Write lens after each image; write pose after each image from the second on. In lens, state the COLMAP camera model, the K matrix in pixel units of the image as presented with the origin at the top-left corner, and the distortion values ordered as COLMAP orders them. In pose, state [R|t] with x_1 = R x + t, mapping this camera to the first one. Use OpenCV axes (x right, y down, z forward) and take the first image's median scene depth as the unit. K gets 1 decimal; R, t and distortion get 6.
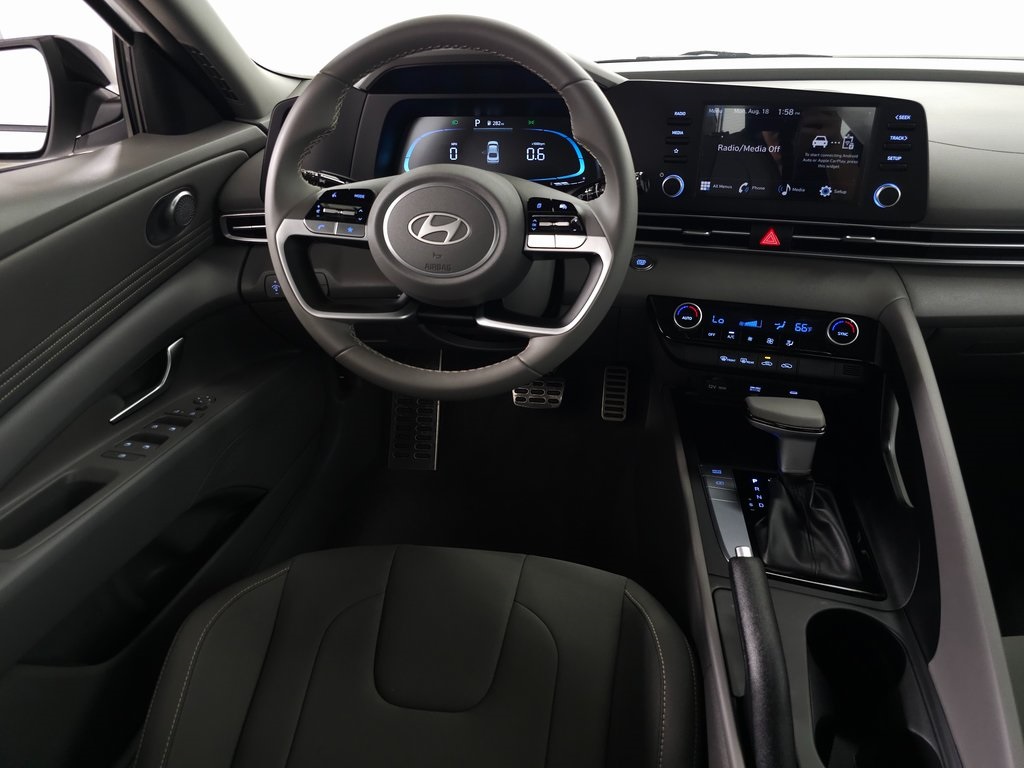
lens RADIAL K [[682.7, 0, 523.0], [0, 682.7, 381.6], [0, 0, 1]] dist [0.055351, -0.079199]
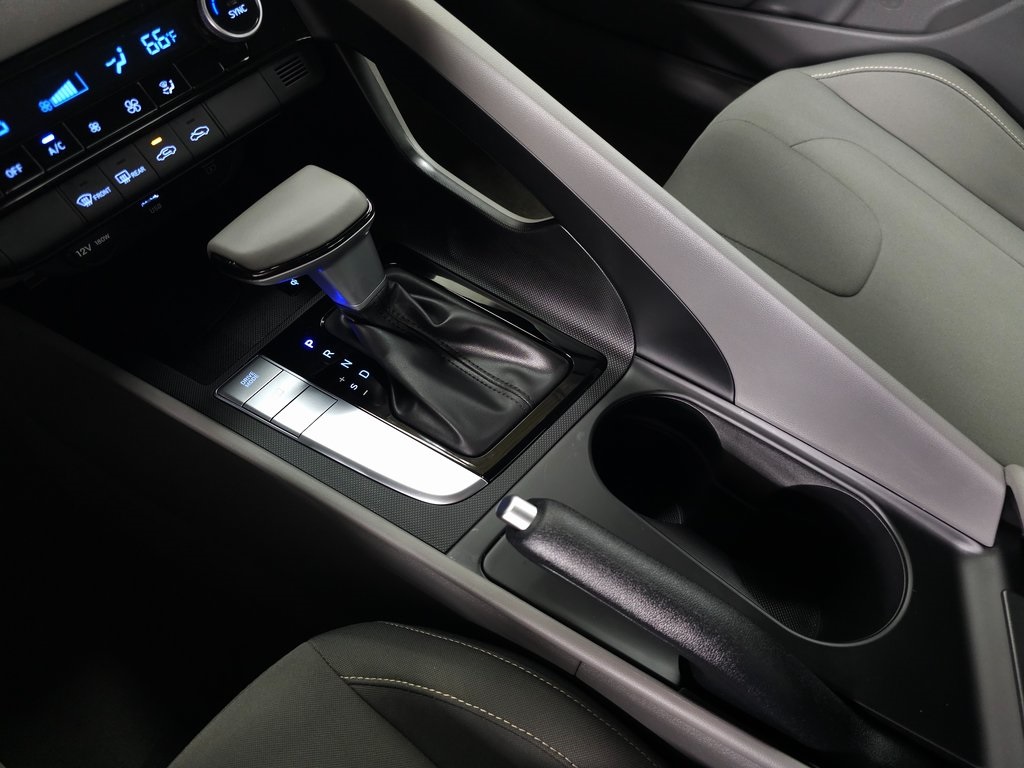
lens RADIAL K [[697.6, 0, 507.5], [0, 697.6, 373.0], [0, 0, 1]] dist [0.031813, -0.032736]
pose [[0.414671, -0.760475, 0.499725, 0.101869], [0.444212, 0.648457, 0.618207, -0.123841], [-0.794181, -0.034369, 0.606709, 0.533041]]
